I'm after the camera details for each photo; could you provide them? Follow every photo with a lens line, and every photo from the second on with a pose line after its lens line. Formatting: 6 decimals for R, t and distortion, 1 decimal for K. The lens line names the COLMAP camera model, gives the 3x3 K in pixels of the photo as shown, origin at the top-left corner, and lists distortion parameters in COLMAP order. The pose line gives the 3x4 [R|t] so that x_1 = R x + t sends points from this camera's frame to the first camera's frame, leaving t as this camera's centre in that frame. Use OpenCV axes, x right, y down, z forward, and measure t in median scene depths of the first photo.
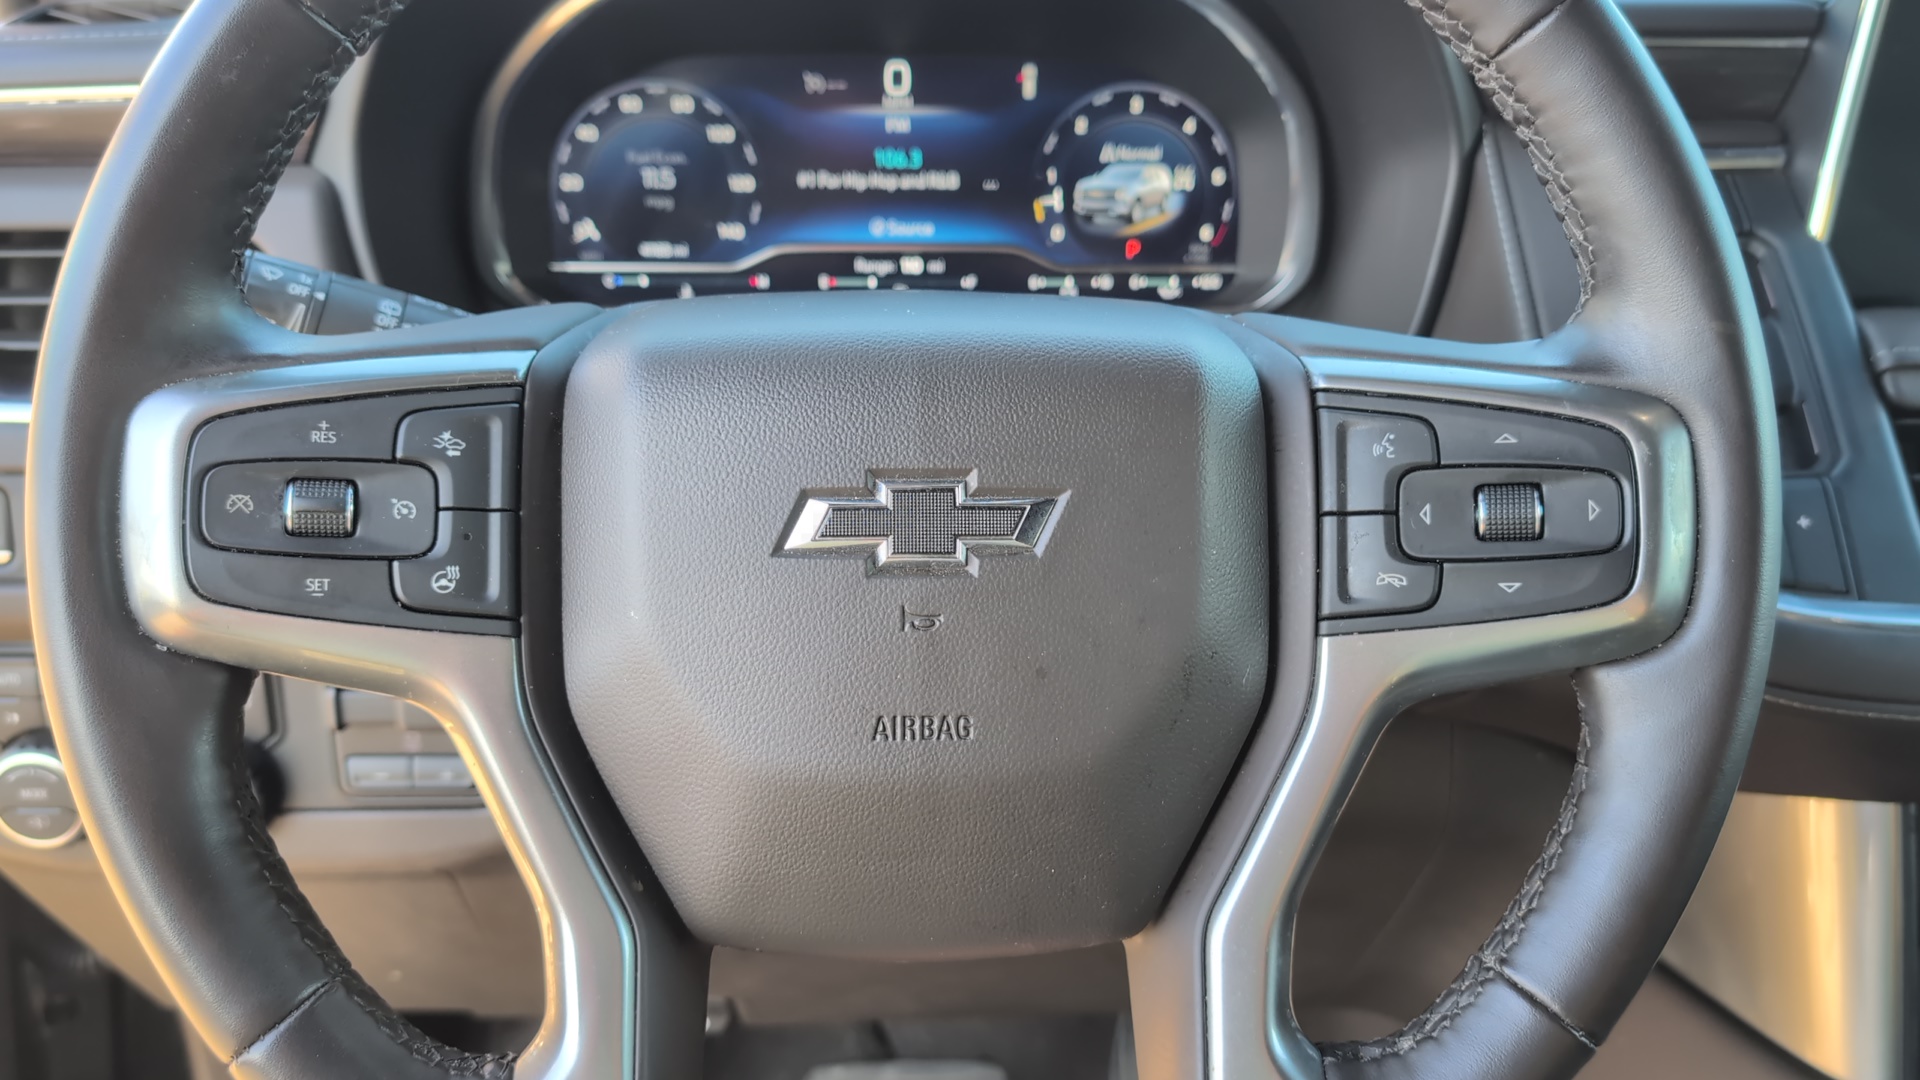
lens RADIAL K [[1547.1, 0, 960.4], [0, 1547.1, 560.3], [0, 0, 1]] dist [0.041102, -0.126083]
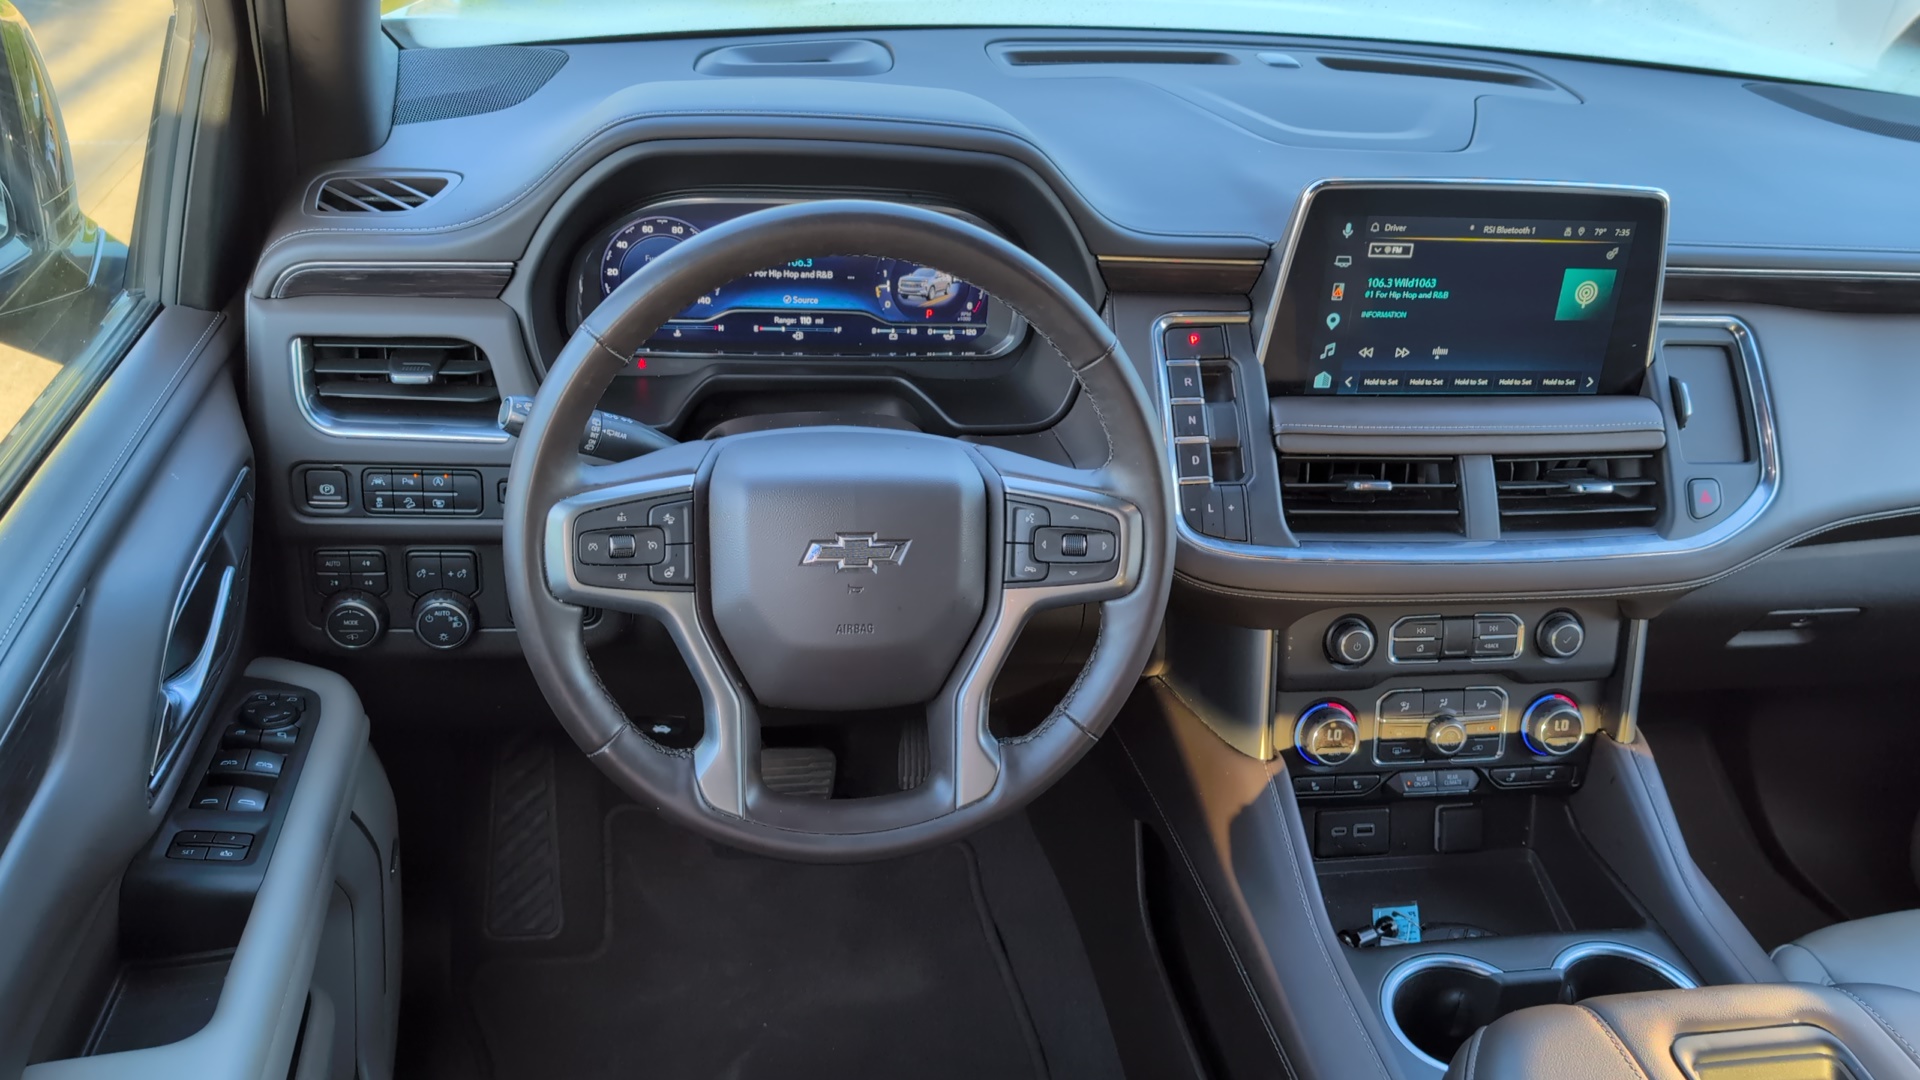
lens RADIAL K [[1506.4, 0, 936.7], [0, 1506.4, 564.6], [0, 0, 1]] dist [-0.043328, 0.003272]
pose [[0.991026, -0.001830, 0.133660, -0.220421], [-0.023083, 0.982542, 0.184605, -0.459847], [-0.131664, -0.186034, 0.973682, -1.456672]]
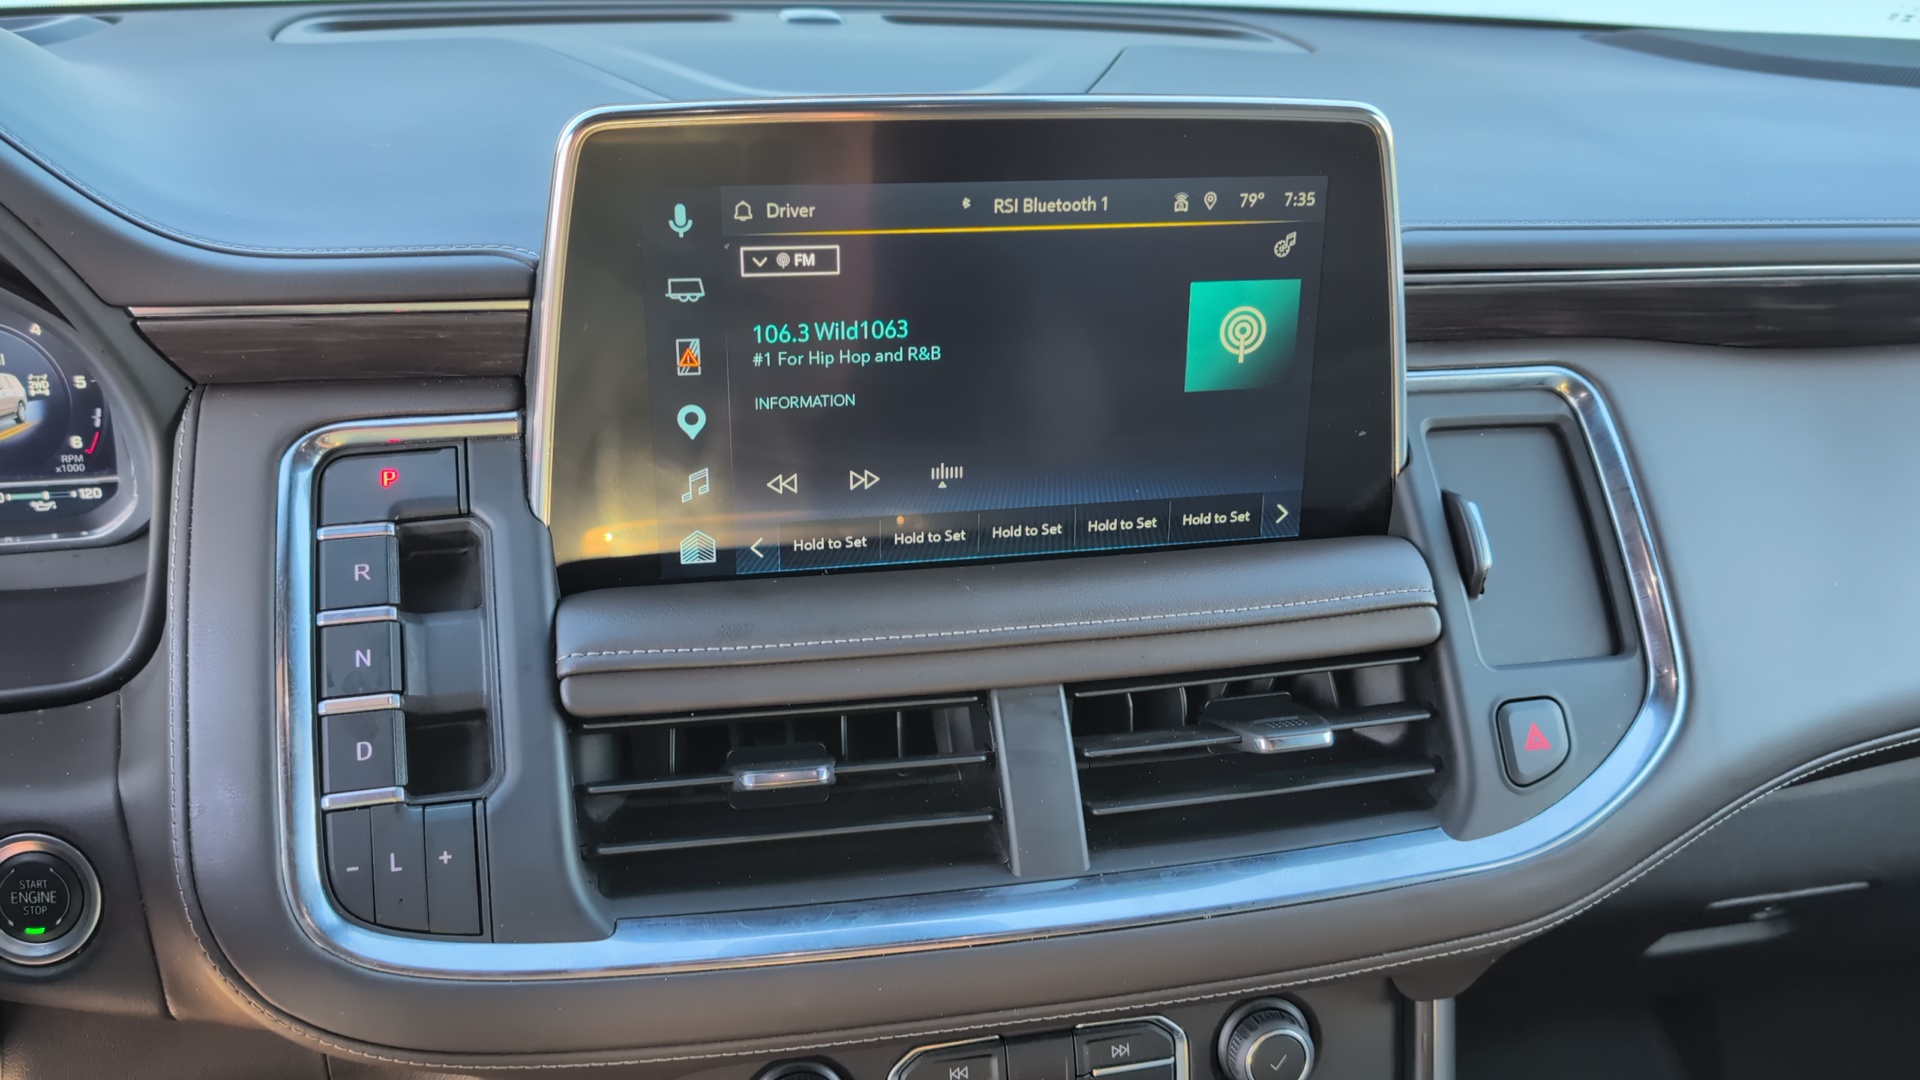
lens RADIAL K [[1547.1, 0, 960.4], [0, 1547.1, 560.3], [0, 0, 1]] dist [0.041102, -0.126083]
pose [[0.980747, -0.050204, 0.188720, 0.953394], [0.035573, 0.996149, 0.080131, -0.379764], [-0.192016, -0.071875, 0.978756, 0.014255]]
